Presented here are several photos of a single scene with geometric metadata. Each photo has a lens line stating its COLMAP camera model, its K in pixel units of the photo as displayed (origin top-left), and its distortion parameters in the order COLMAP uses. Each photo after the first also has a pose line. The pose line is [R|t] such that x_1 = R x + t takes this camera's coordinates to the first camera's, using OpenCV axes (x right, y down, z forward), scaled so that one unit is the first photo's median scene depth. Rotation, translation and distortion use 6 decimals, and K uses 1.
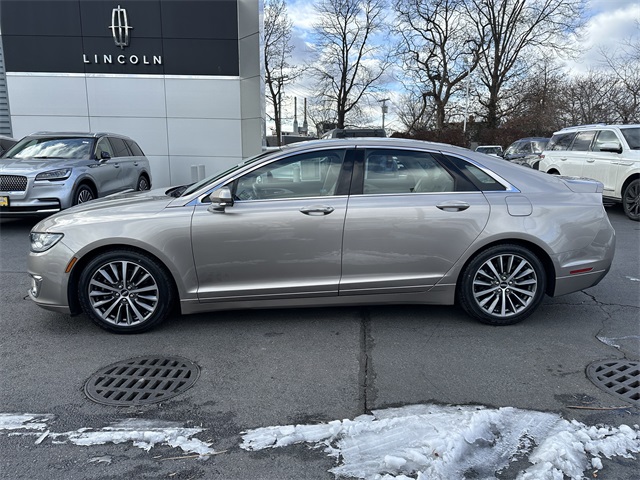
lens RADIAL K [[448.7, 0, 321.1], [0, 448.7, 227.5], [0, 0, 1]] dist [0.051342, -0.050167]
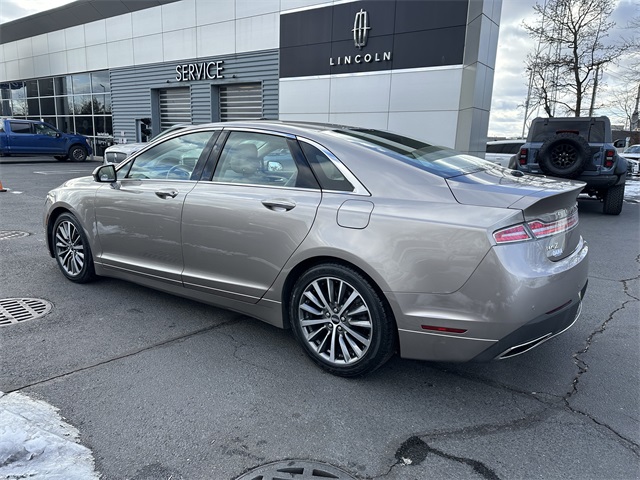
lens RADIAL K [[448.7, 0, 321.1], [0, 448.7, 227.5], [0, 0, 1]] dist [0.051342, -0.050167]
pose [[0.799309, 0.127403, -0.587259, 0.793865], [-0.122637, 0.991284, 0.048135, -0.052576], [0.588273, 0.033545, 0.807967, 0.393212]]
